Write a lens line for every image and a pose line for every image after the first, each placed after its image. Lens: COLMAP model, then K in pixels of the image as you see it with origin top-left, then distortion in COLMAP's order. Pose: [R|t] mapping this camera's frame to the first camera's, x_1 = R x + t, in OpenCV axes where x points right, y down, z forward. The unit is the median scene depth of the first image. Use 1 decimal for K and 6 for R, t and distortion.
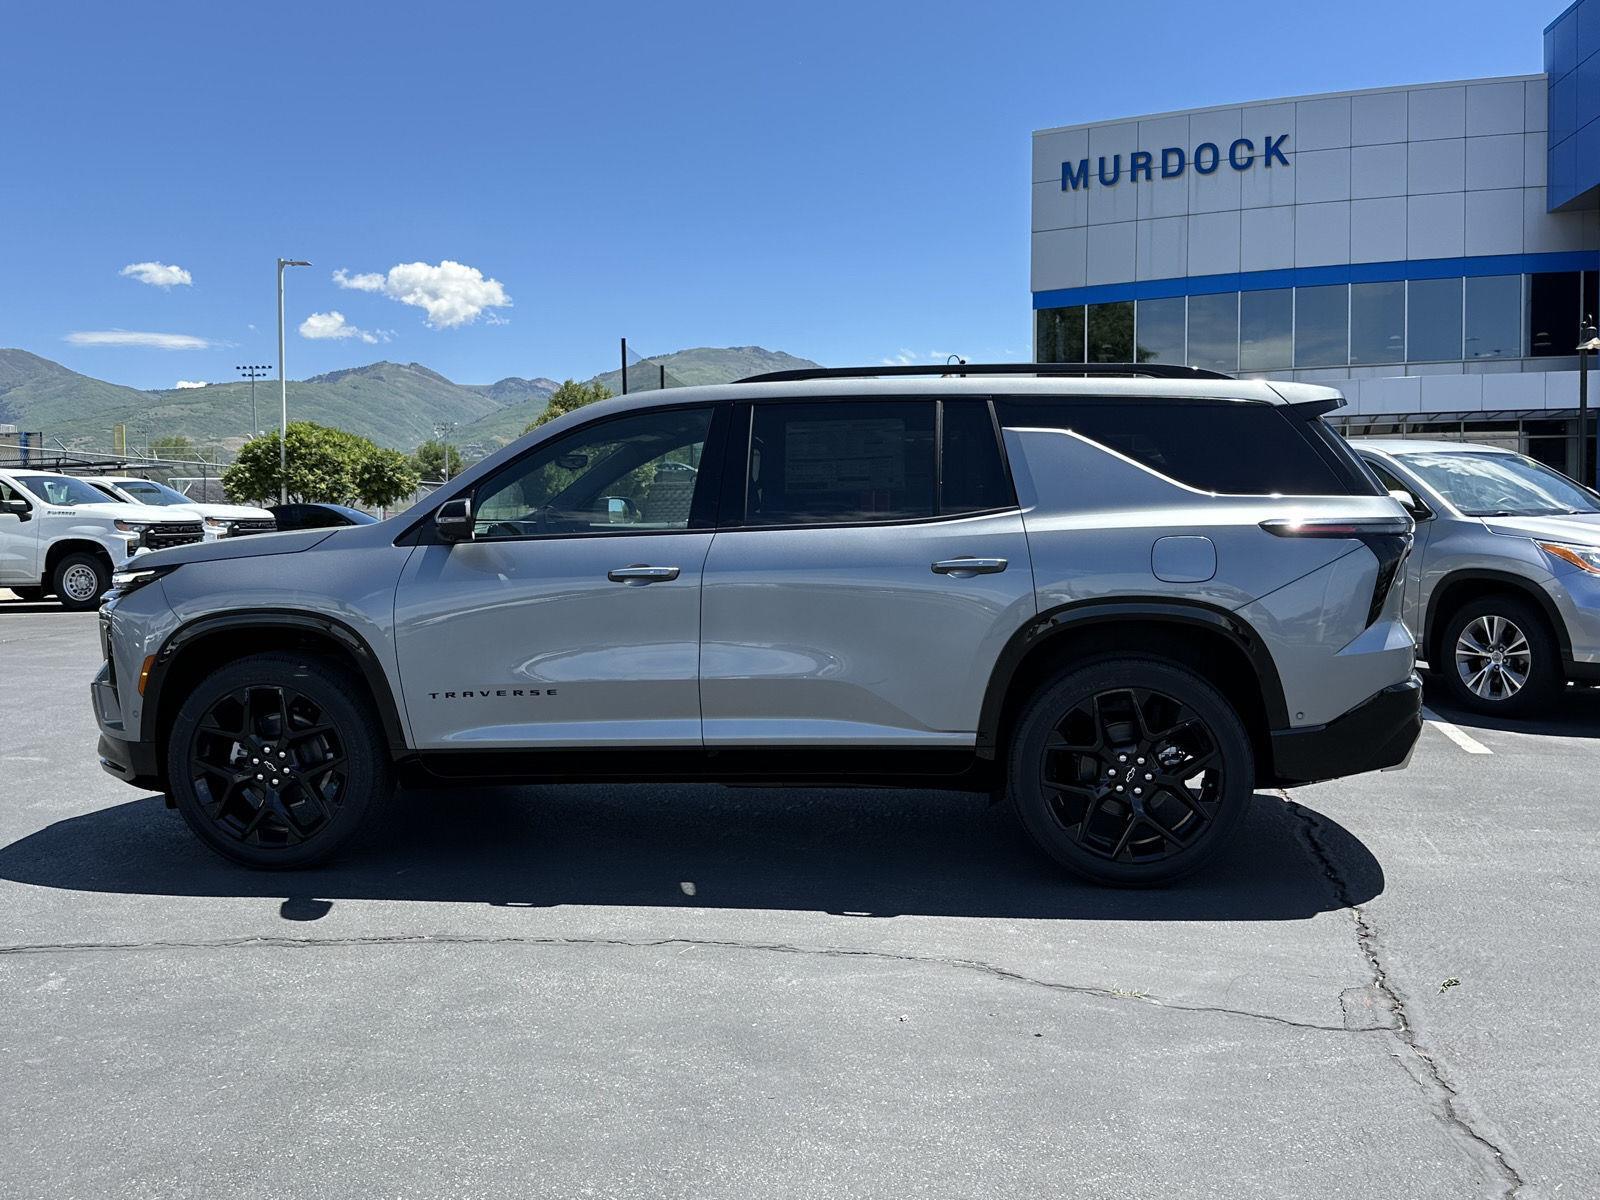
lens RADIAL K [[1411.6, 0, 767.0], [0, 1411.6, 561.3], [0, 0, 1]] dist [0.080669, -0.145129]
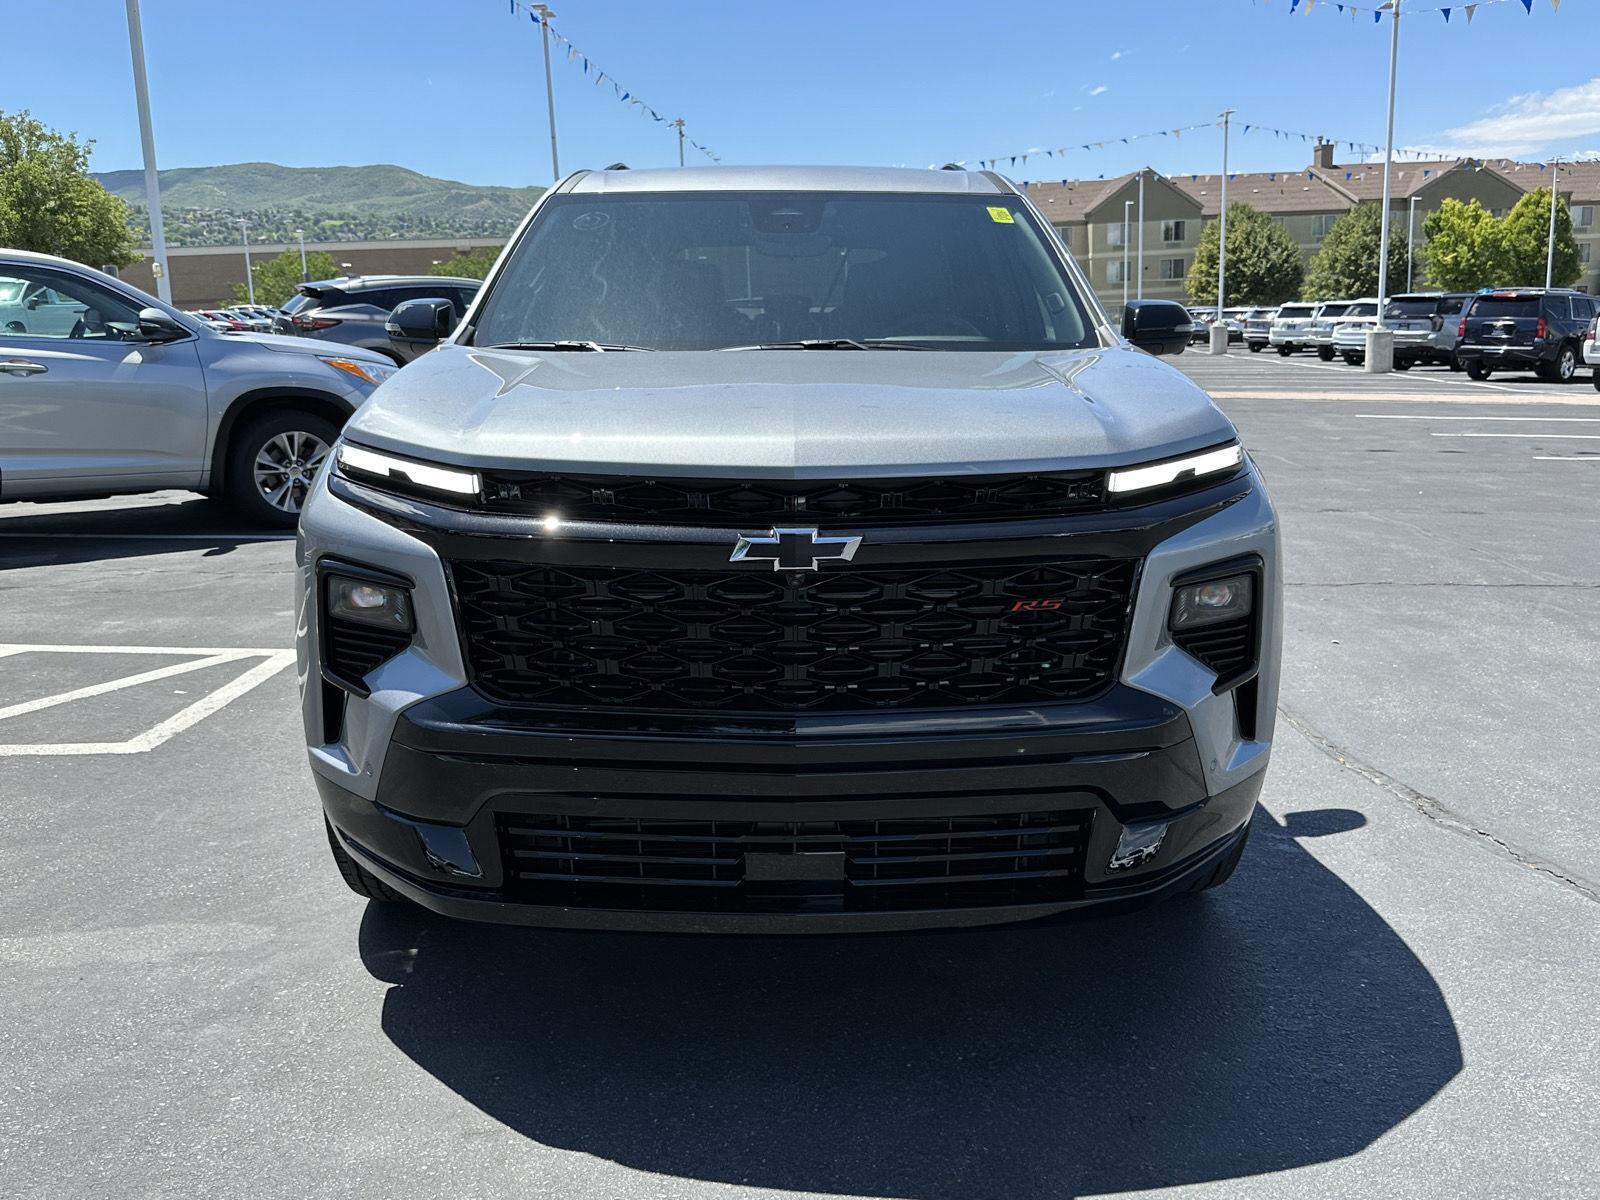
lens RADIAL K [[1411.6, 0, 792.3], [0, 1411.6, 606.3], [0, 0, 1]] dist [0.080669, -0.145129]
pose [[-0.137116, -0.190508, 0.972063, -0.128594], [0.049274, 0.978805, 0.198780, -0.005827], [-0.989329, 0.075153, -0.124823, 0.170756]]
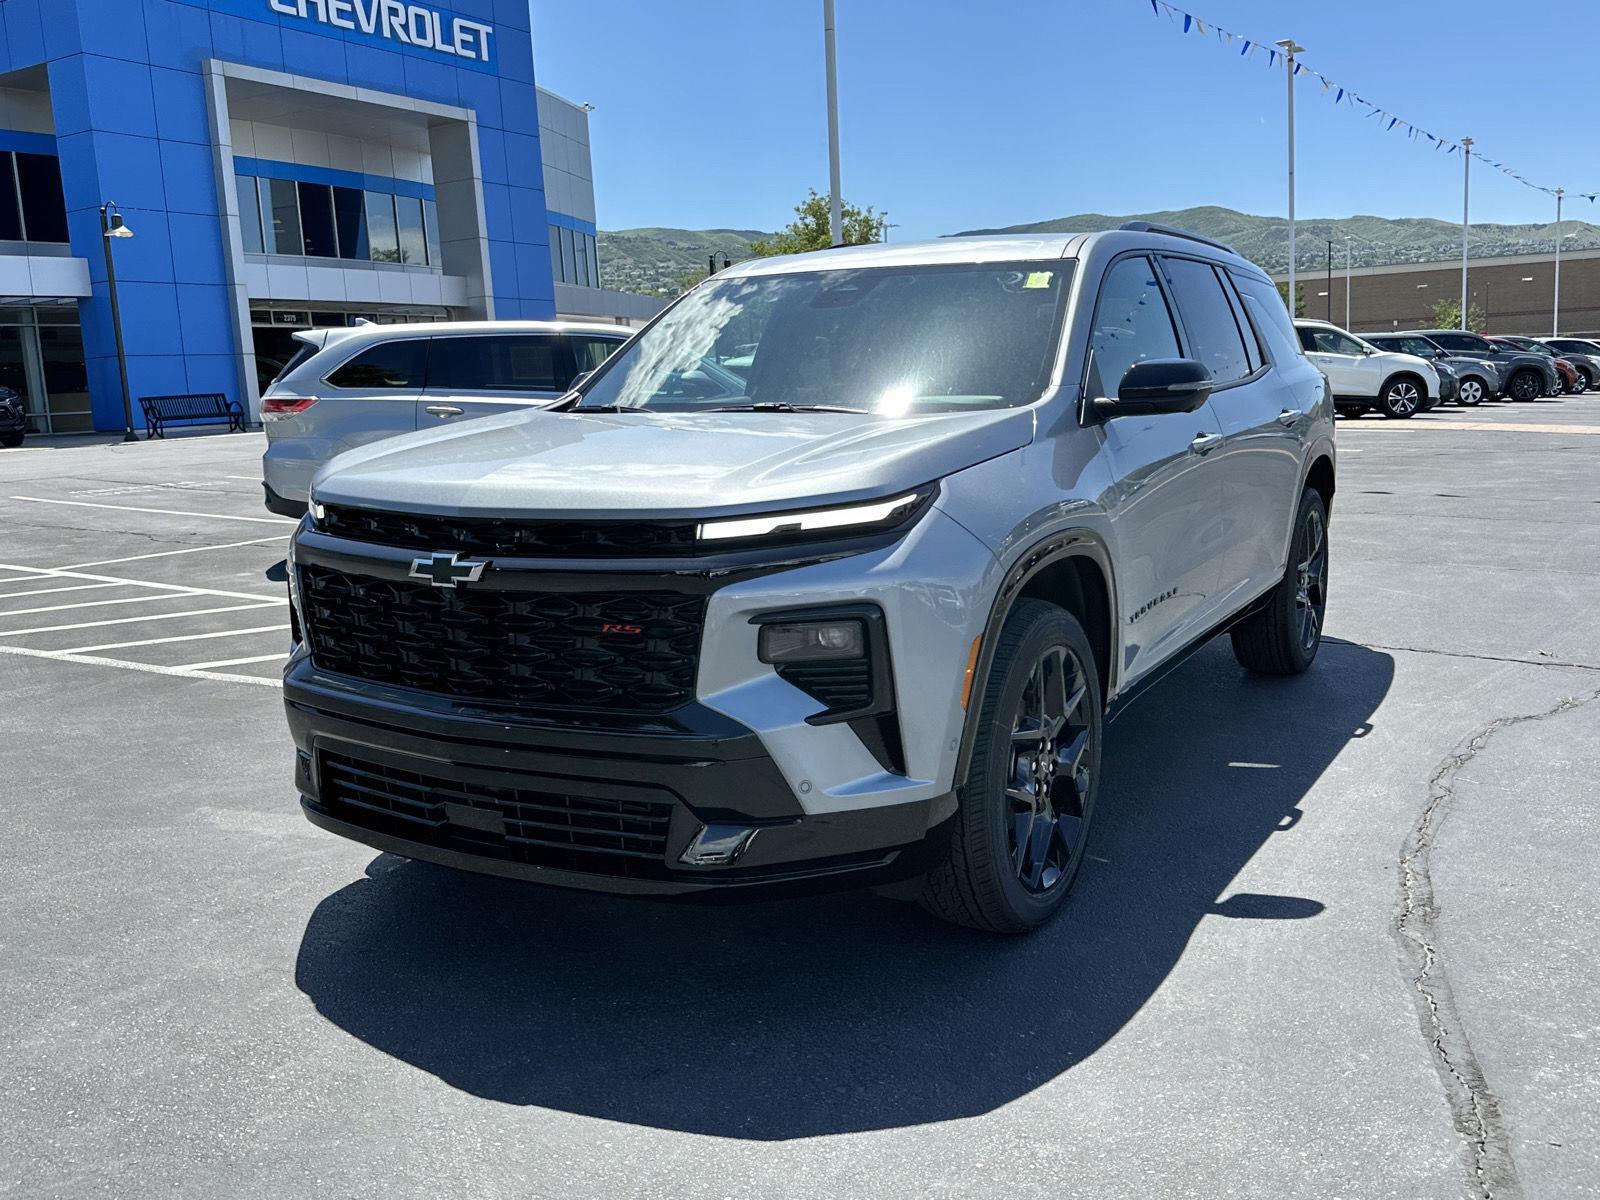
lens RADIAL K [[1411.6, 0, 791.6], [0, 1411.6, 591.3], [0, 0, 1]] dist [0.080669, -0.145129]
pose [[0.391423, -0.145614, 0.908617, -0.134248], [0.060307, 0.989337, 0.132570, -0.004429], [-0.918232, 0.002905, 0.396031, 0.114886]]
